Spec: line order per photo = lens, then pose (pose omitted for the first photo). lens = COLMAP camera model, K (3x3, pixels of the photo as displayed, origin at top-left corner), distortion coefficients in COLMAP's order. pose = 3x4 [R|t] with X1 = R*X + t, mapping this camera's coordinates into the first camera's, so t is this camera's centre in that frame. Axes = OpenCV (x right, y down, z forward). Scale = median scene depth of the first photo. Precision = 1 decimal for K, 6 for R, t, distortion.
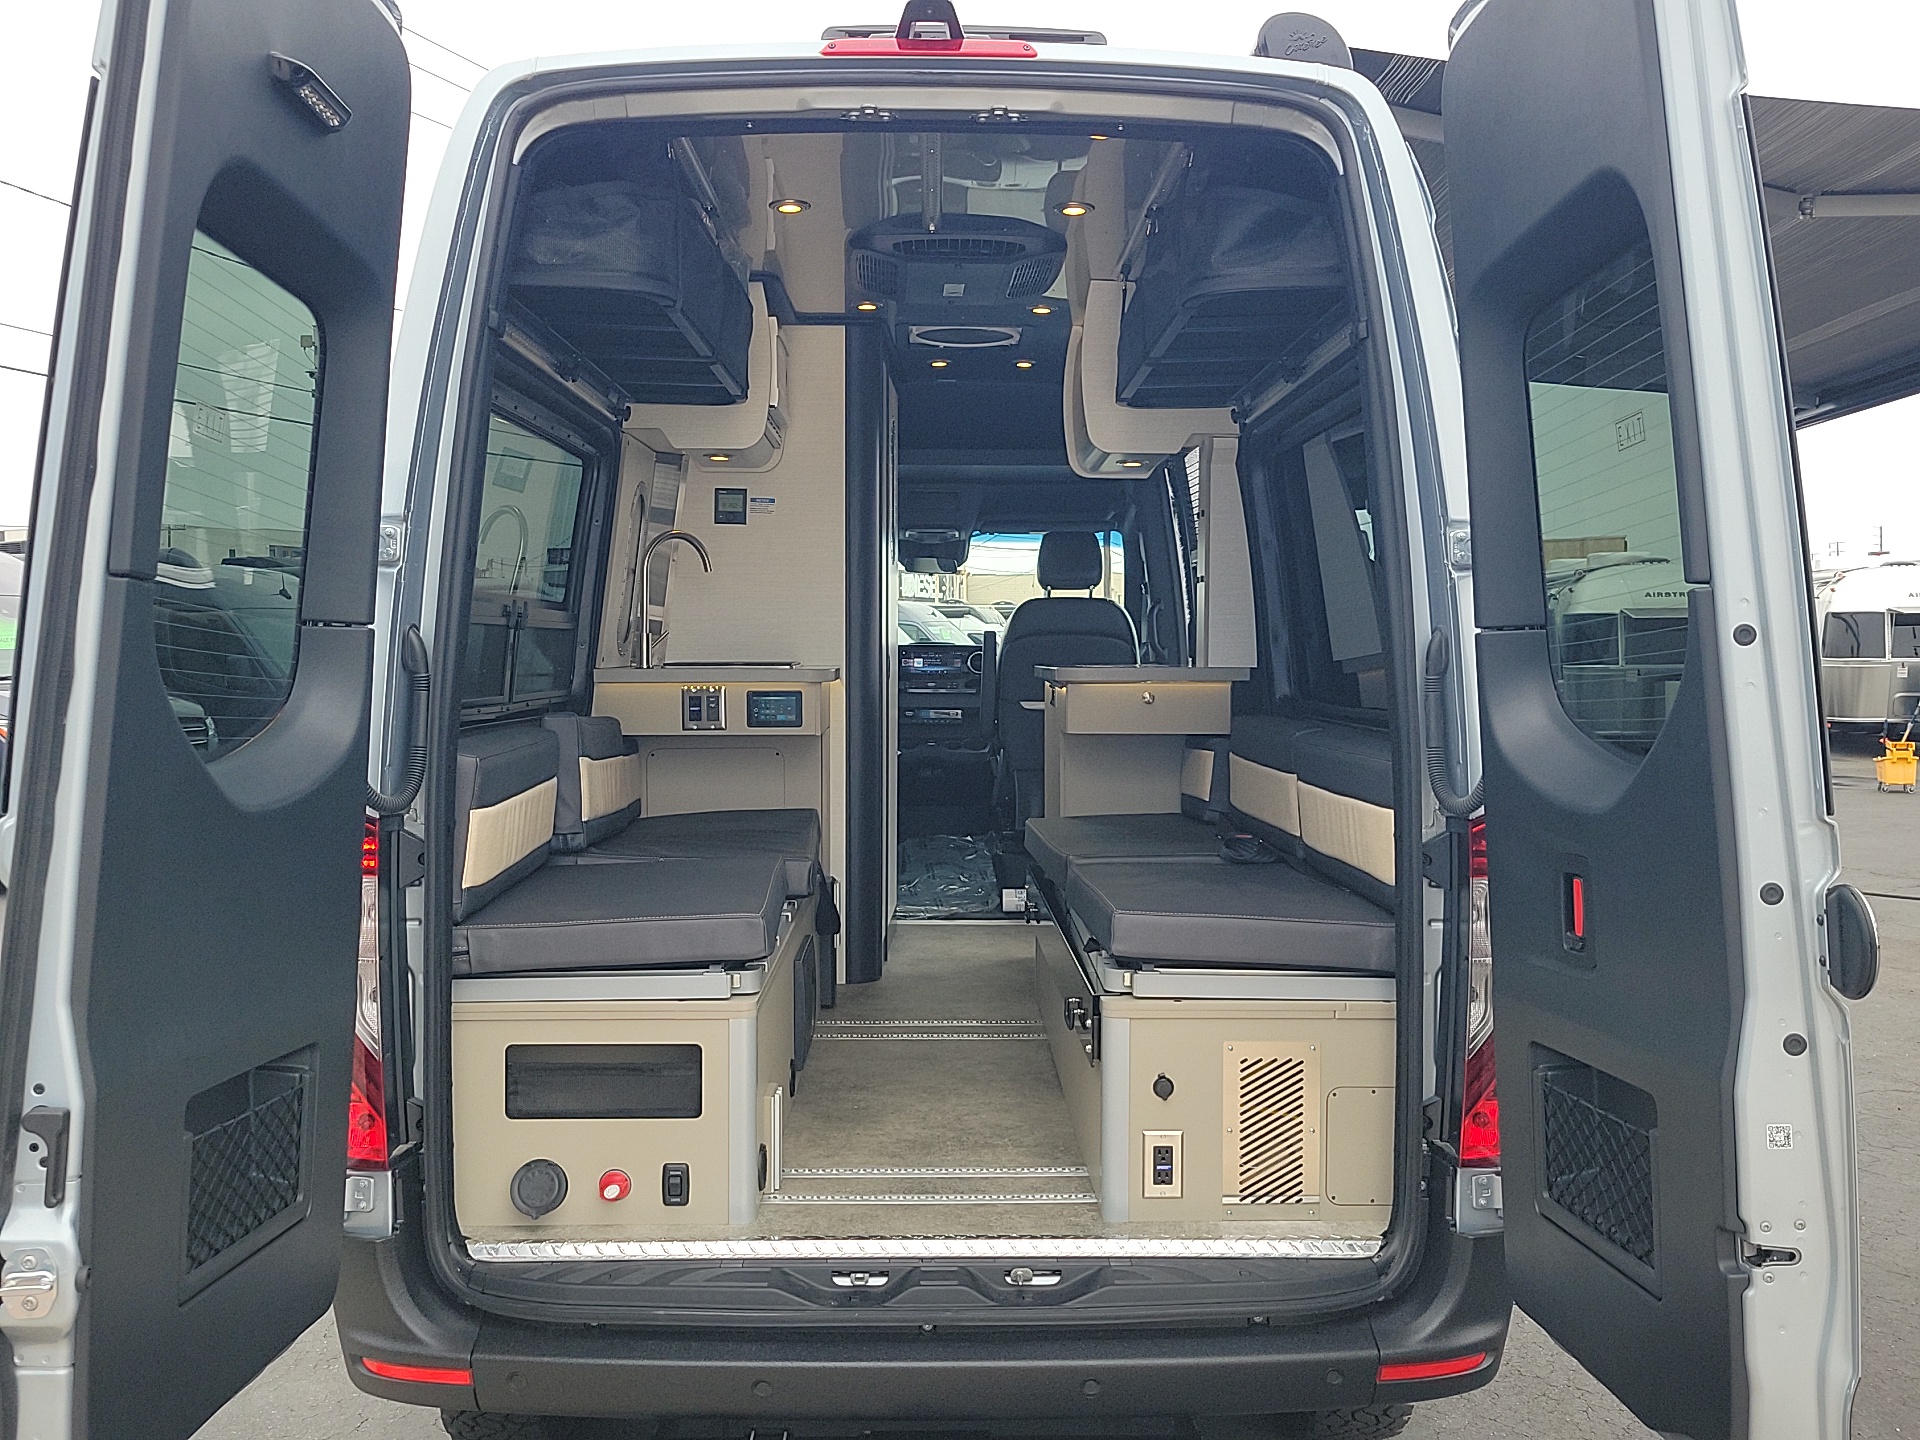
lens RADIAL K [[1453.1, 0, 952.9], [0, 1453.1, 717.7], [0, 0, 1]] dist [0.035727, -0.002294]
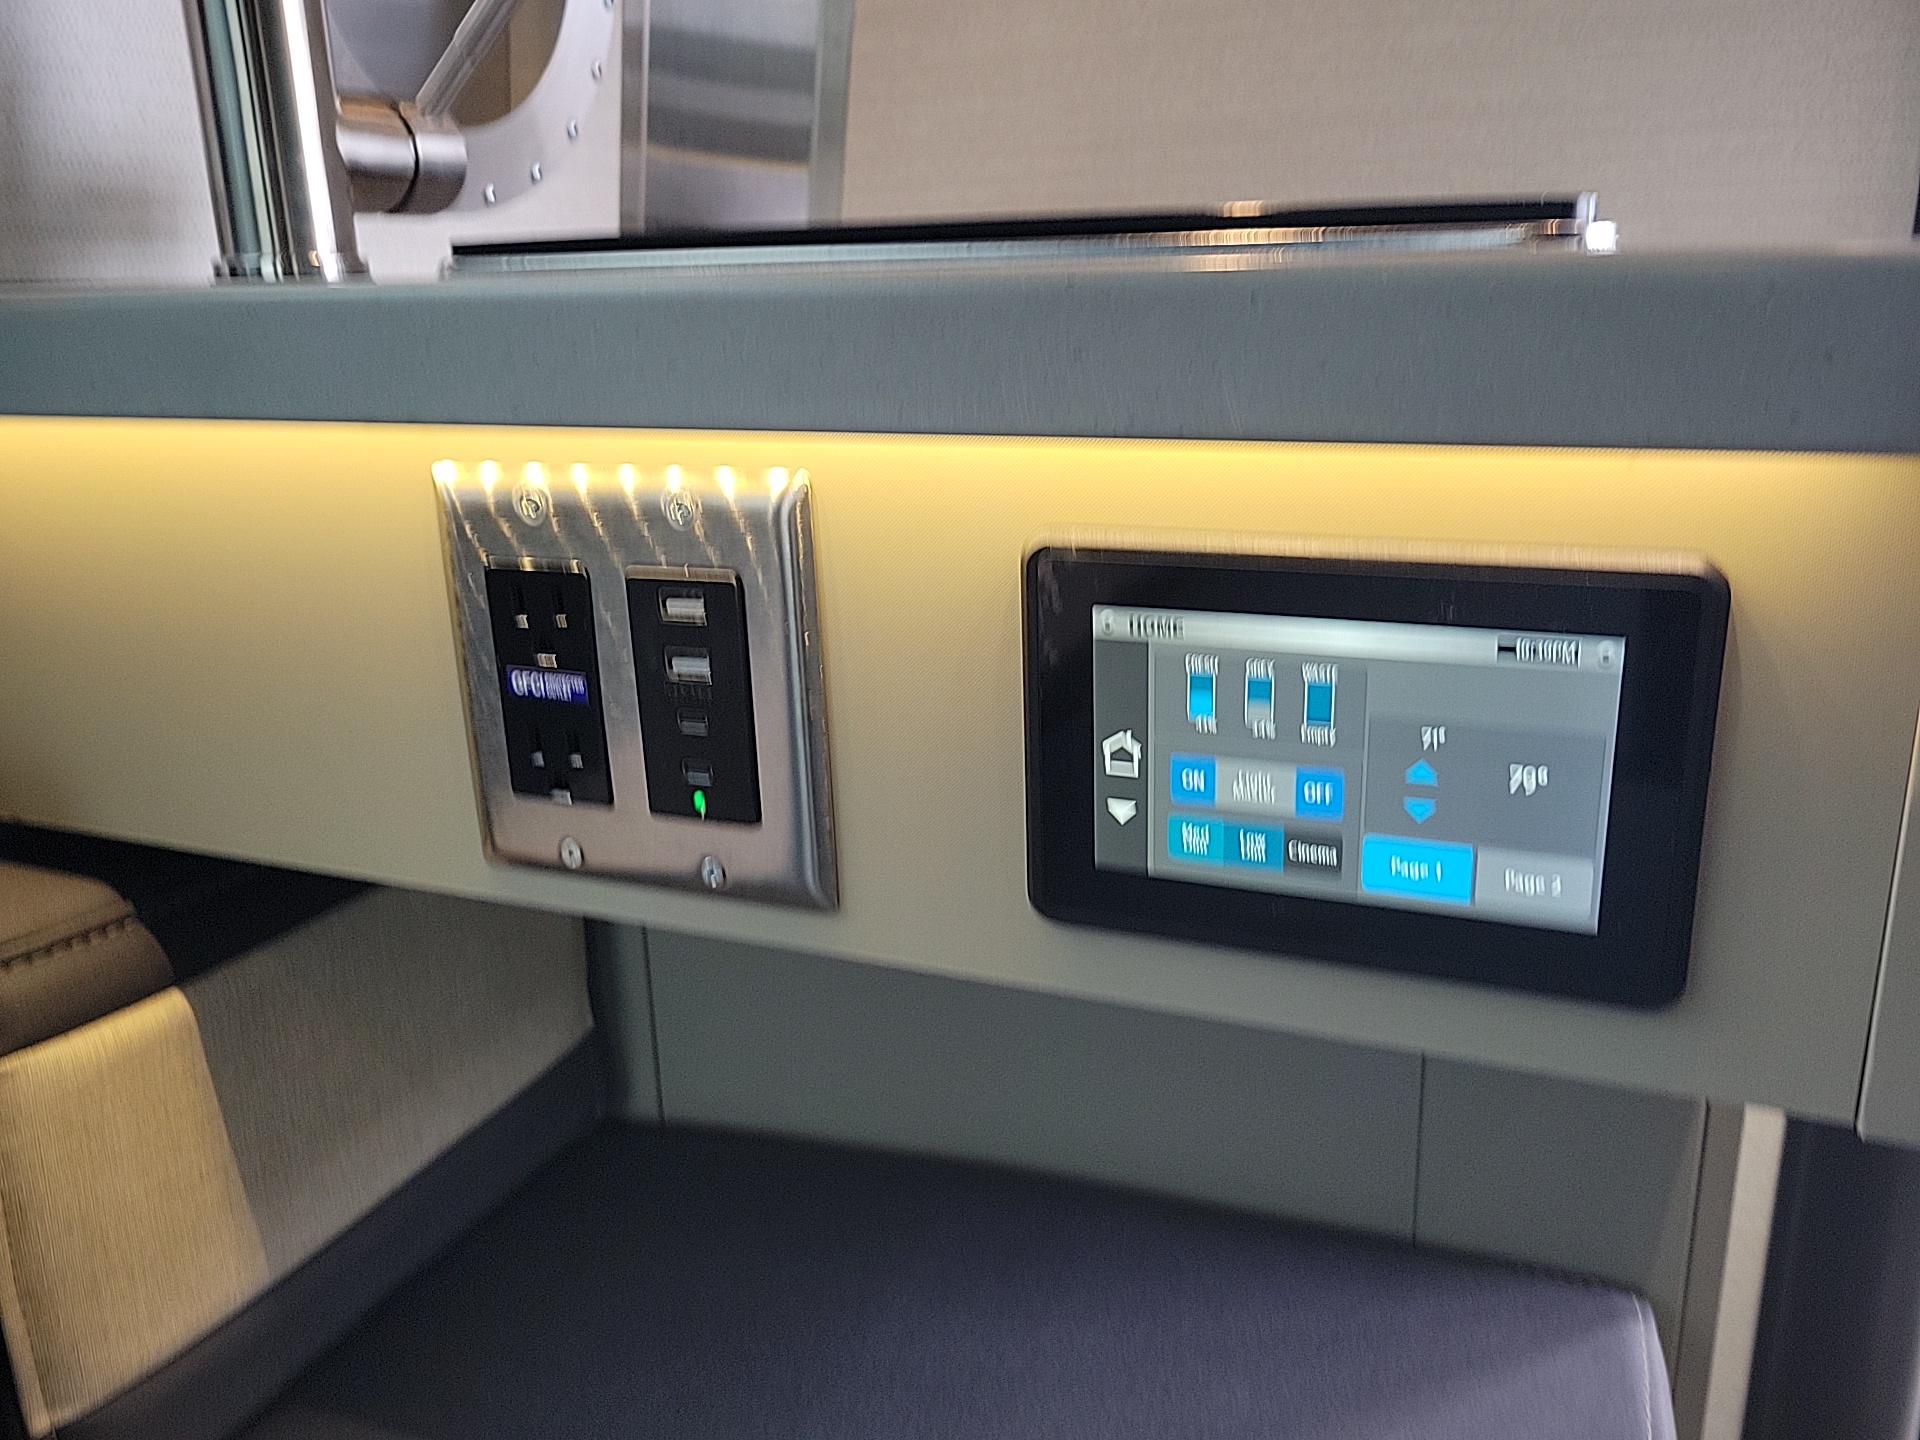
lens RADIAL K [[1473.8, 0, 964.5], [0, 1473.8, 684.4], [0, 0, 1]] dist [0.037243, 0.000170]
pose [[0.912848, 0.080118, -0.400362, -0.079733], [0.001856, 0.979735, 0.200291, -0.019860], [0.408296, -0.183578, 0.894200, 0.671563]]
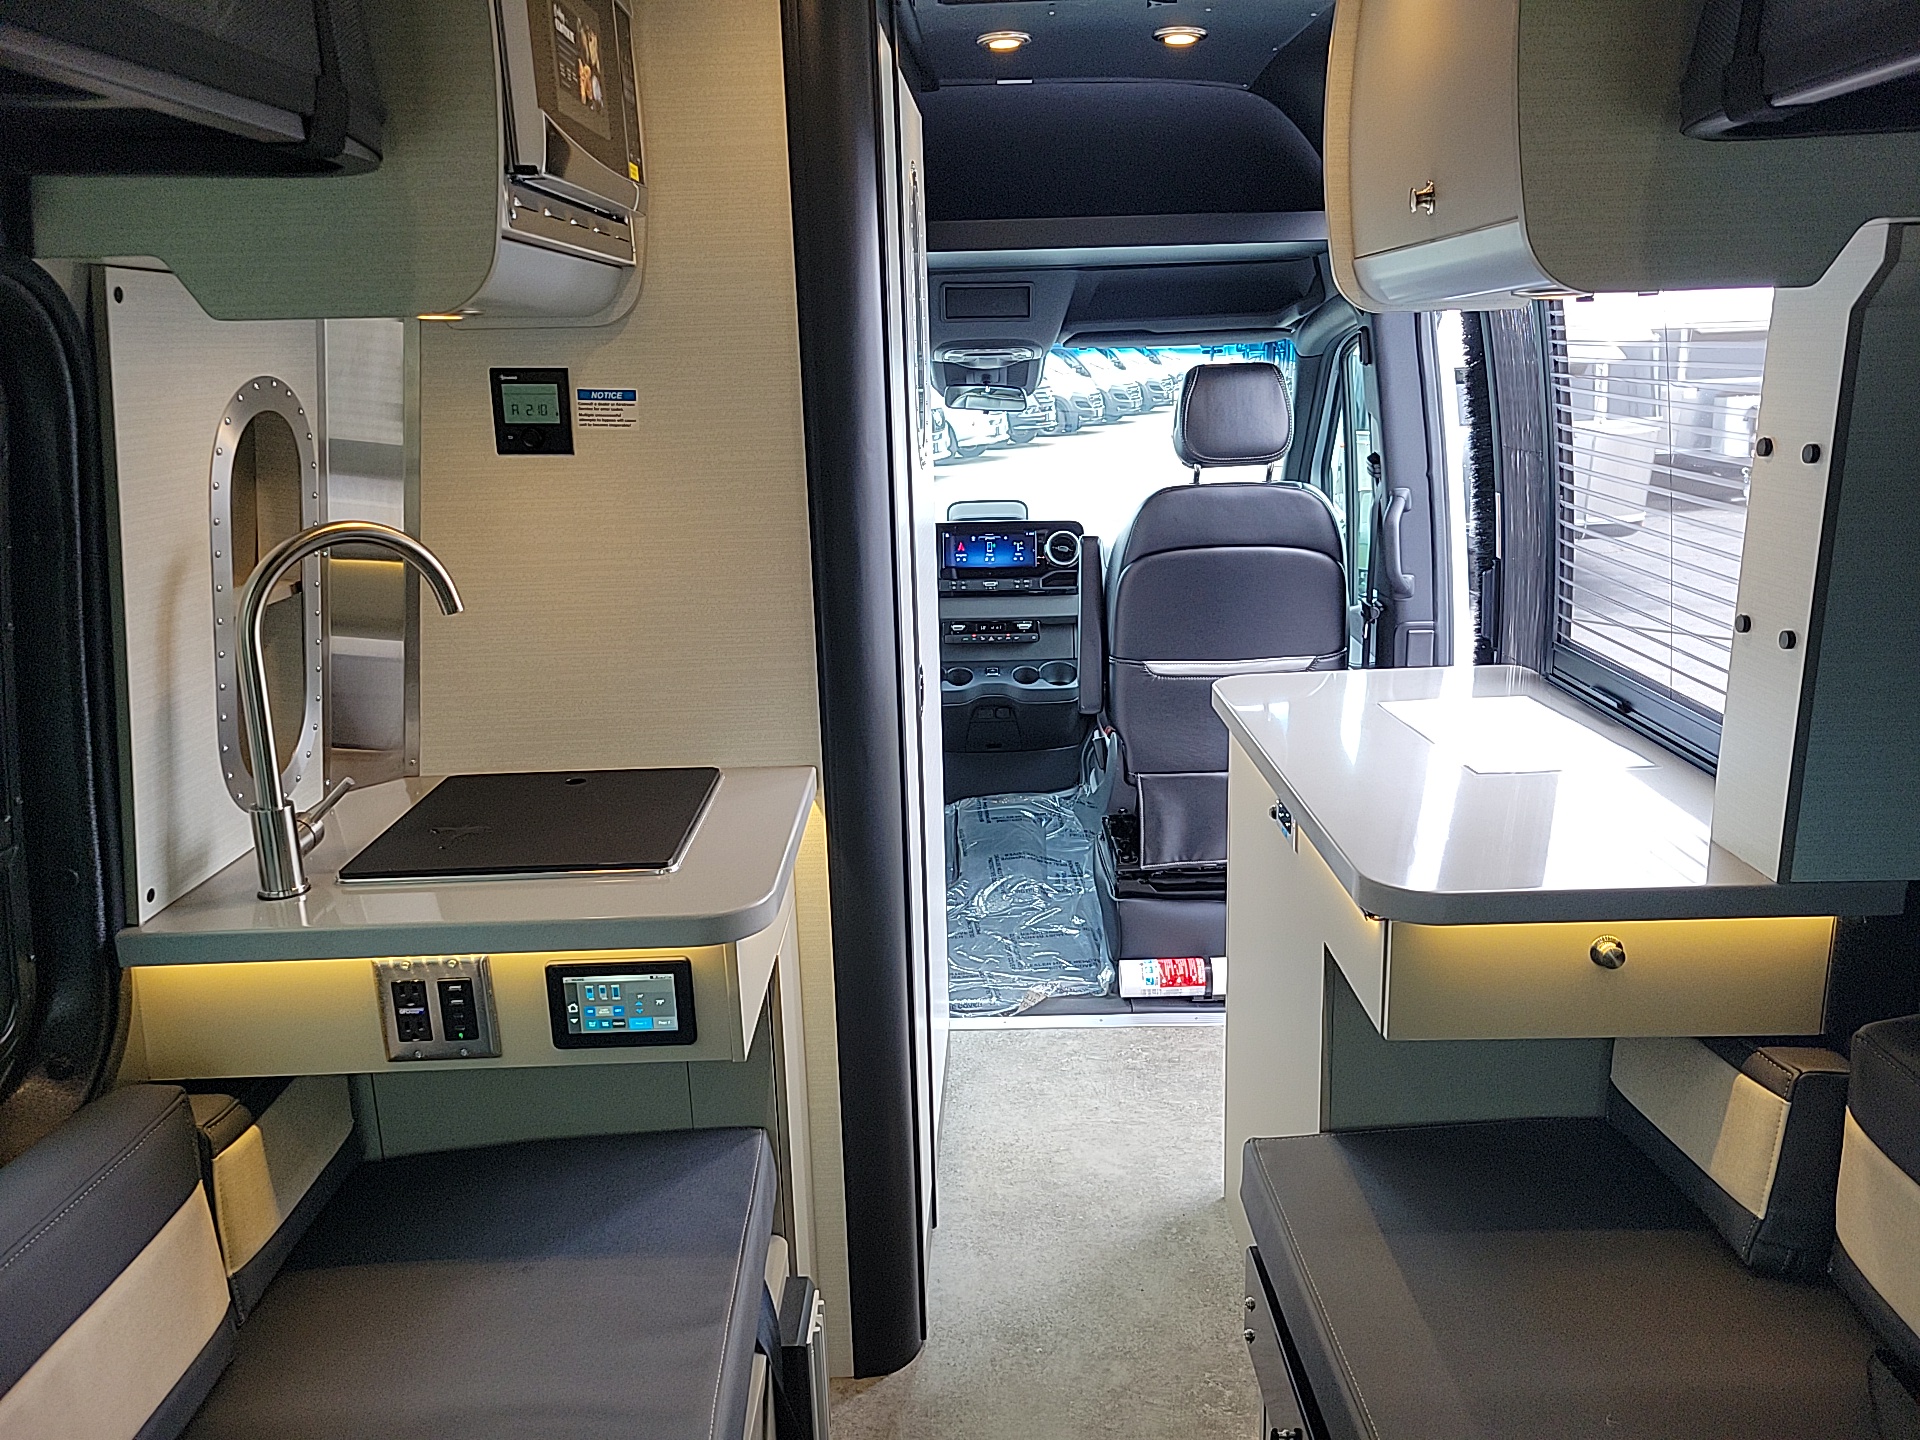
lens RADIAL K [[1444.2, 0, 976.4], [0, 1444.2, 712.7], [0, 0, 1]] dist [0.054288, -0.038656]
pose [[0.999566, -0.024676, -0.016084, -0.015987], [0.027094, 0.984475, 0.173424, -0.105721], [0.011555, -0.173784, 0.984716, 0.468532]]
